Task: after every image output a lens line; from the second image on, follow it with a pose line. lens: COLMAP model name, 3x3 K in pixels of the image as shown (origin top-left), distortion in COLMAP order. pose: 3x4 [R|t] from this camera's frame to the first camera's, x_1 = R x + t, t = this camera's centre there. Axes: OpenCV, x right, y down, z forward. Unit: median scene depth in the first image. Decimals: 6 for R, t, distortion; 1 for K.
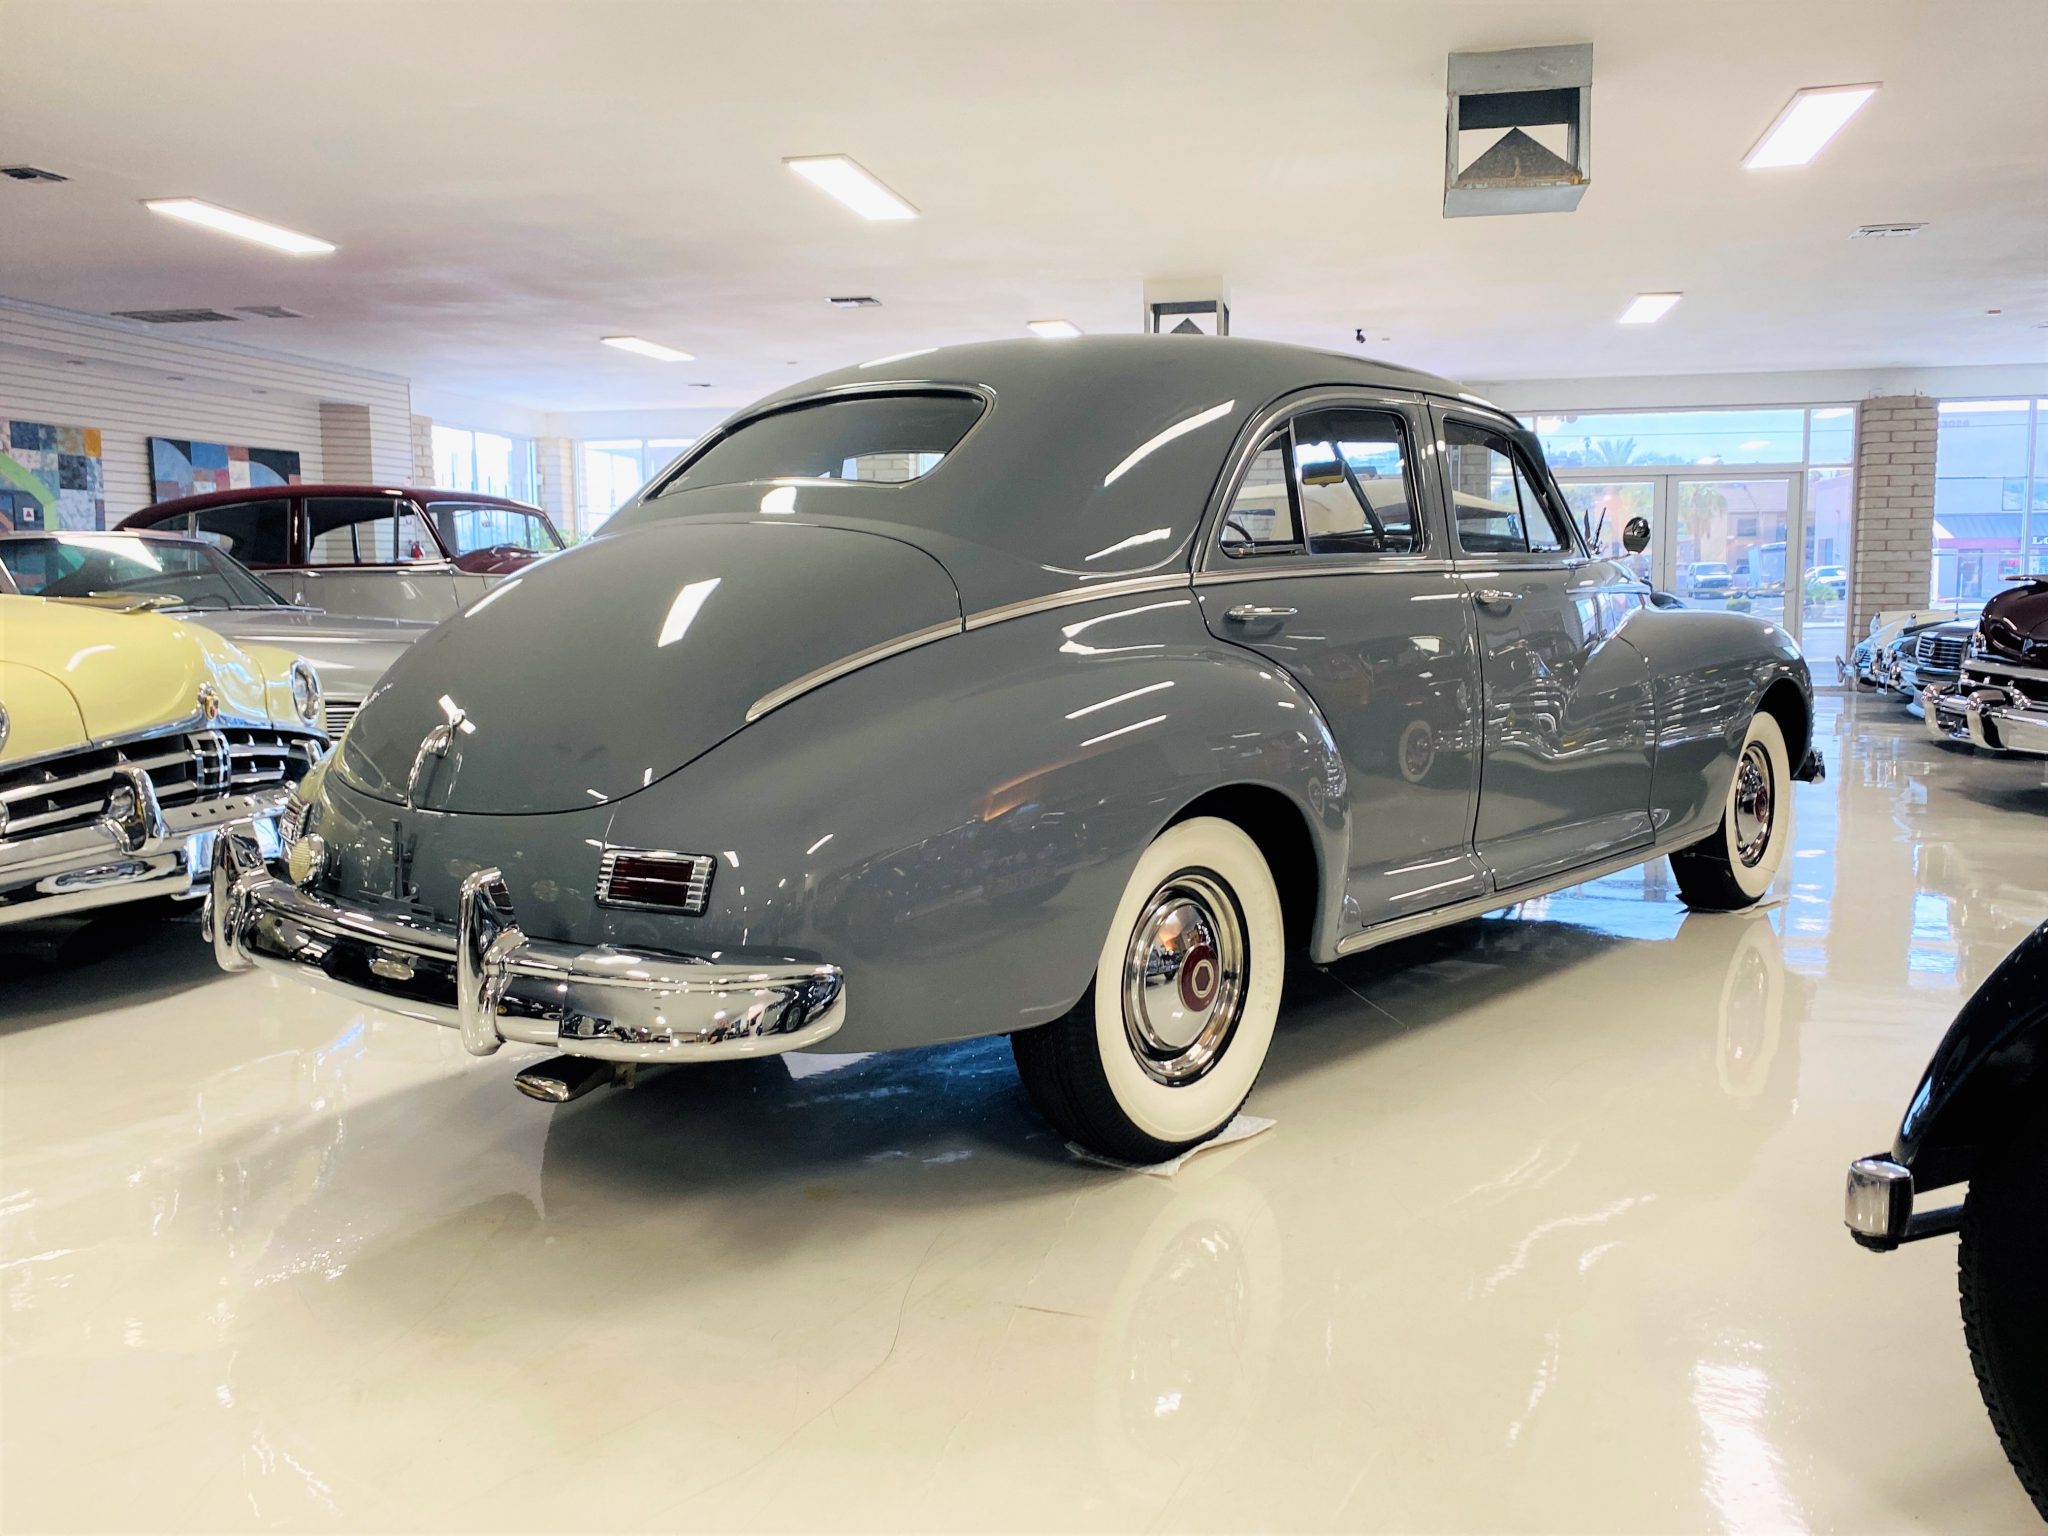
lens RADIAL K [[1687.2, 0, 1023.2], [0, 1687.2, 779.7], [0, 0, 1]] dist [0.011907, -0.013060]
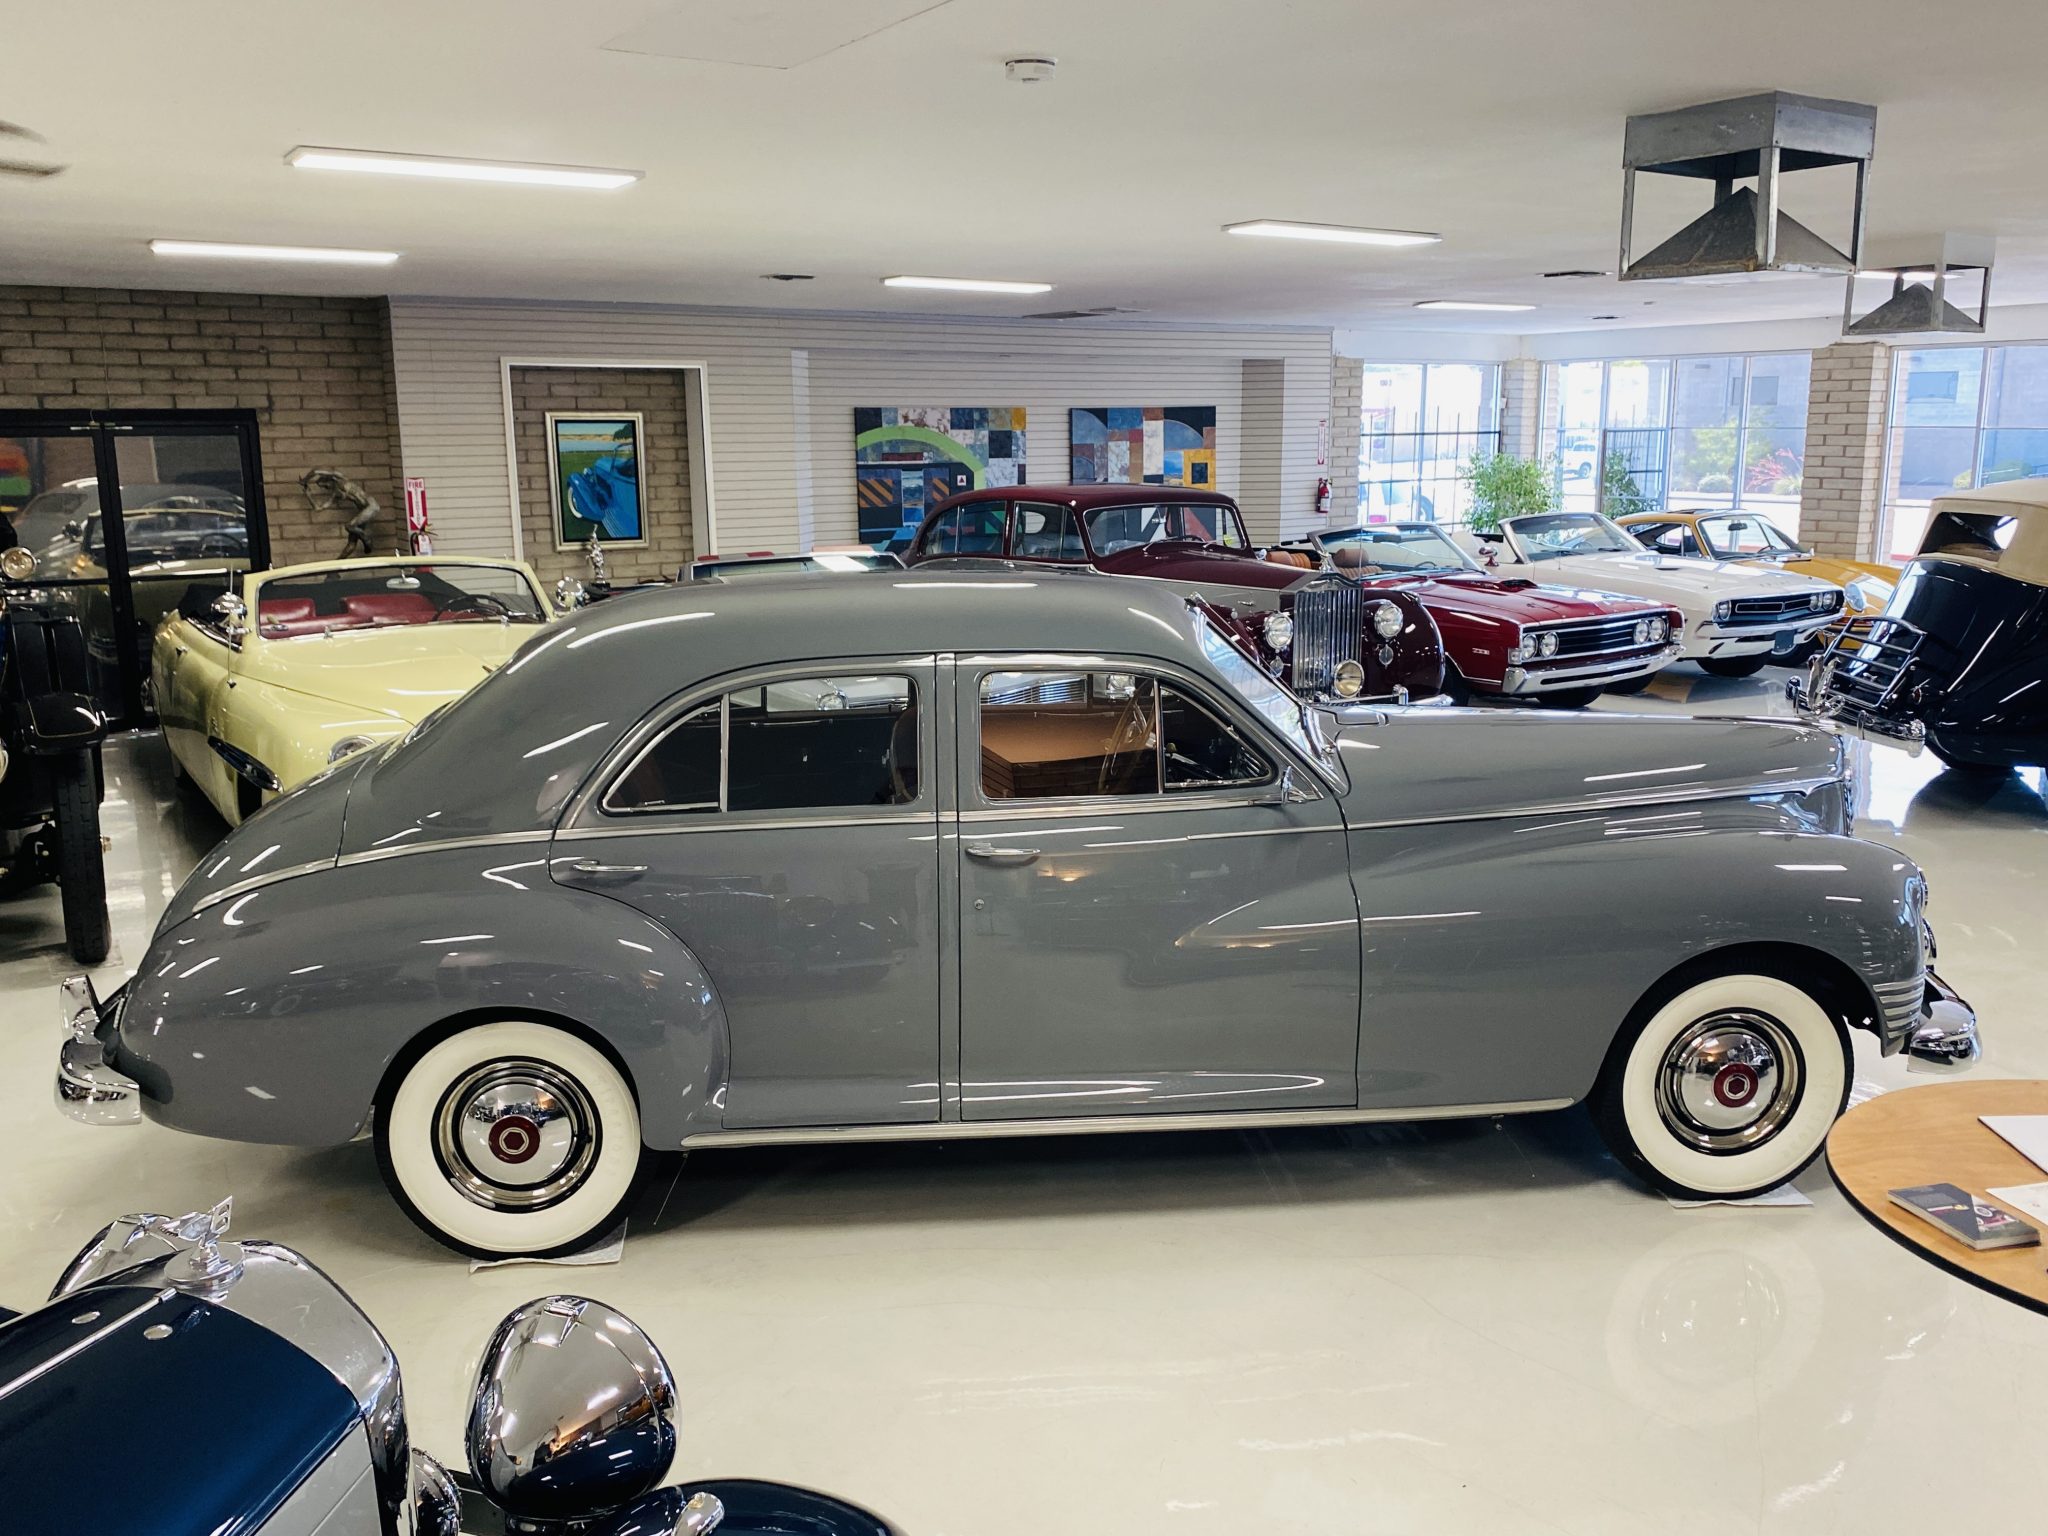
lens RADIAL K [[1687.2, 0, 1022.5], [0, 1687.2, 767.1], [0, 0, 1]] dist [0.011907, -0.013060]
pose [[0.718162, 0.136914, -0.682275, 0.337646], [-0.071957, 0.989809, 0.122885, -0.097191], [0.692146, -0.039157, 0.720695, 0.091194]]
